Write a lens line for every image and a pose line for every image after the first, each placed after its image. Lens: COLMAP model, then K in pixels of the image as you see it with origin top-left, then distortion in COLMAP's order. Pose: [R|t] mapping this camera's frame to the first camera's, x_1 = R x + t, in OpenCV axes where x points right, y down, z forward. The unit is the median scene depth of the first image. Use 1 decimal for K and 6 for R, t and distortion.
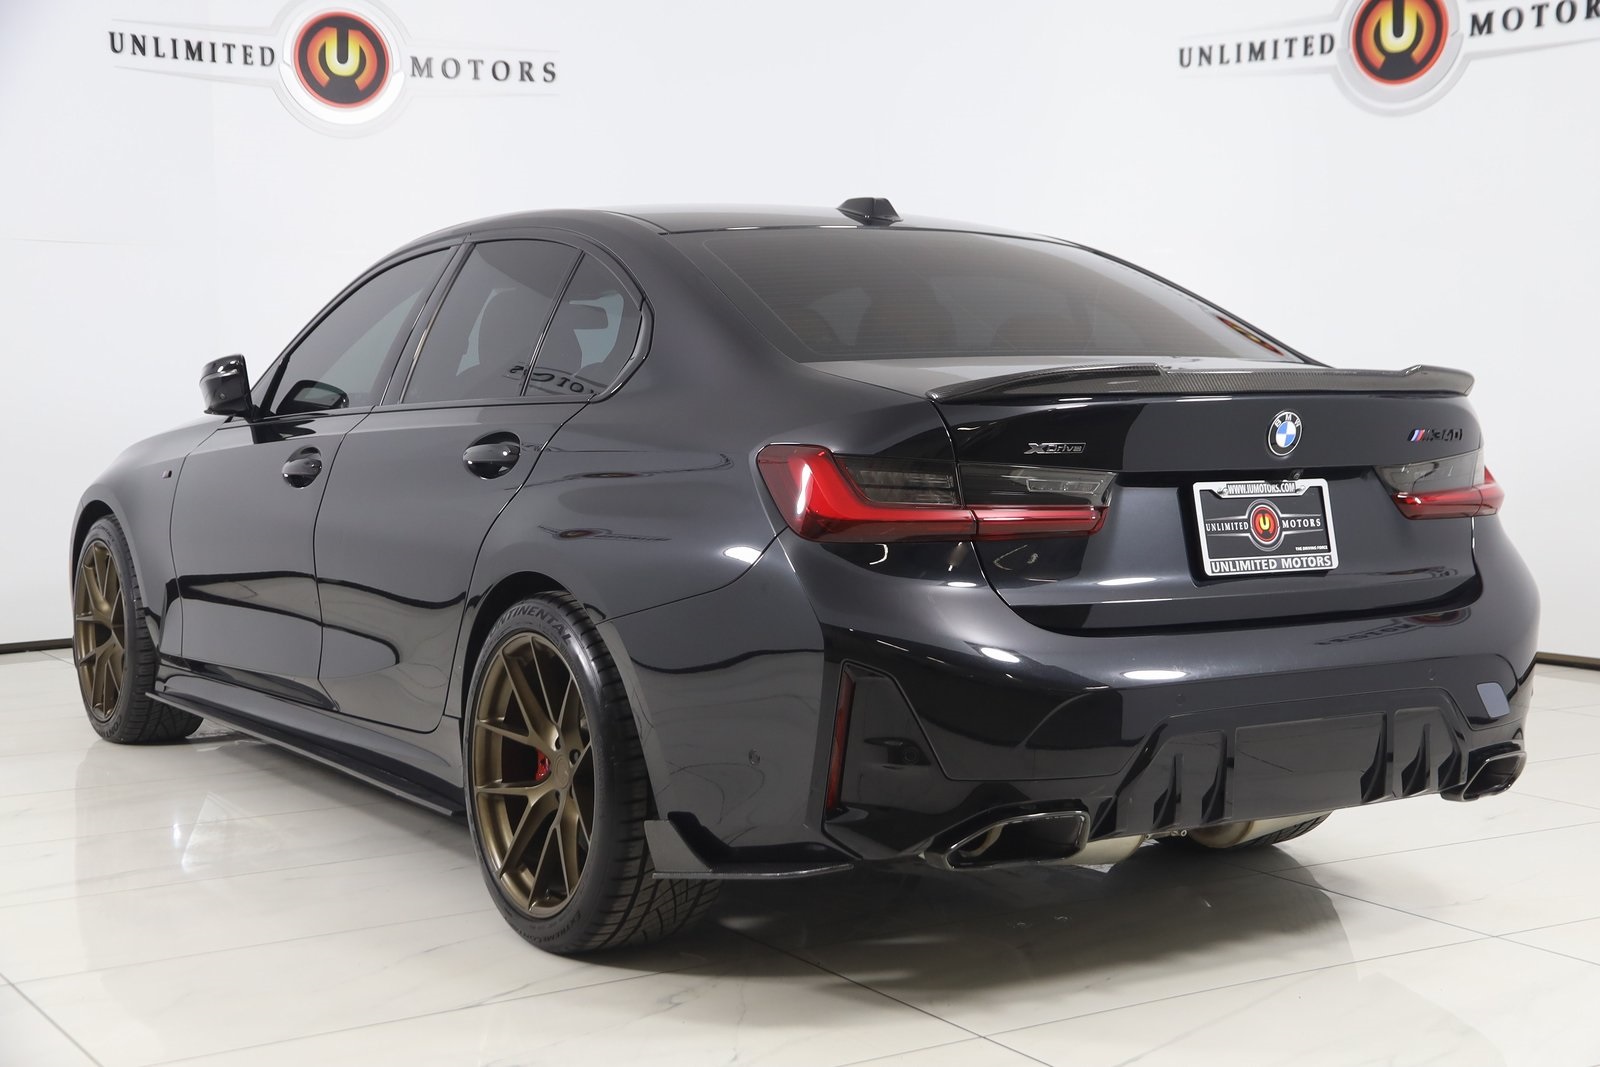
lens RADIAL K [[2193.5, 0, 808.1], [0, 2193.5, 564.9], [0, 0, 1]] dist [0.072124, 0.000000]
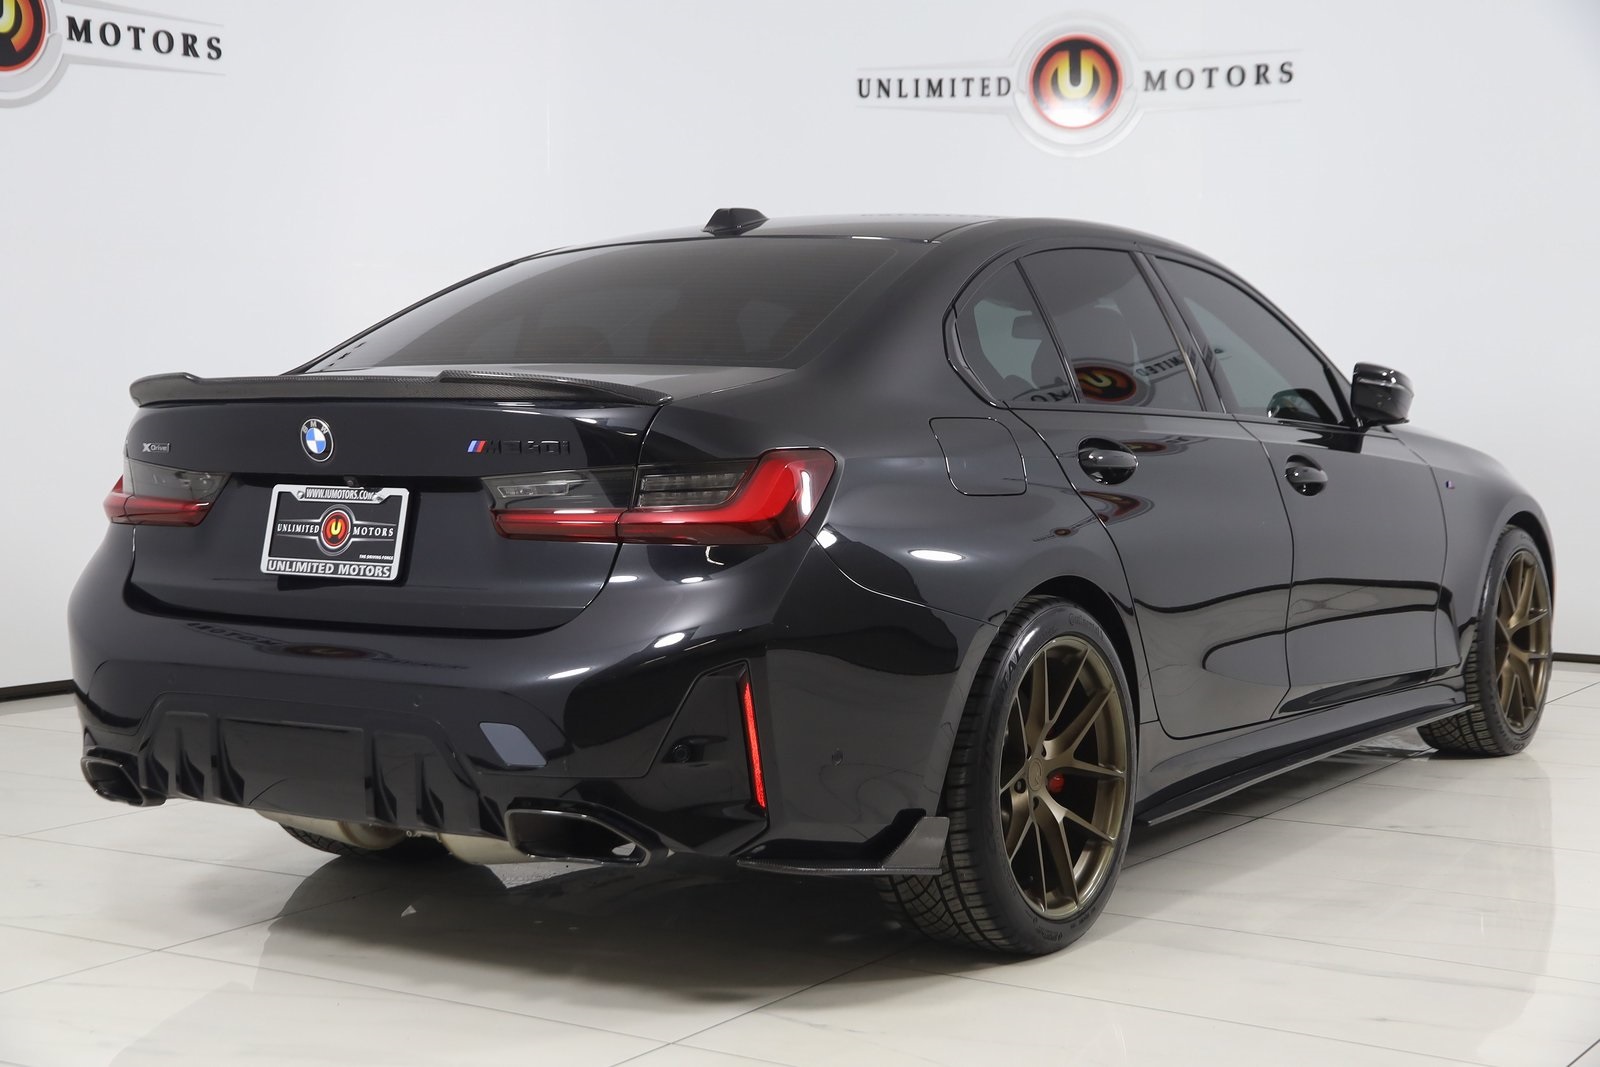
lens RADIAL K [[2193.5, 0, 789.9], [0, 2193.5, 539.8], [0, 0, 1]] dist [0.072124, 0.000000]
pose [[0.429814, 0.056626, -0.901140, 1.212751], [-0.071360, 0.997040, 0.028616, -0.057628], [0.900093, 0.052006, 0.432582, 0.748911]]
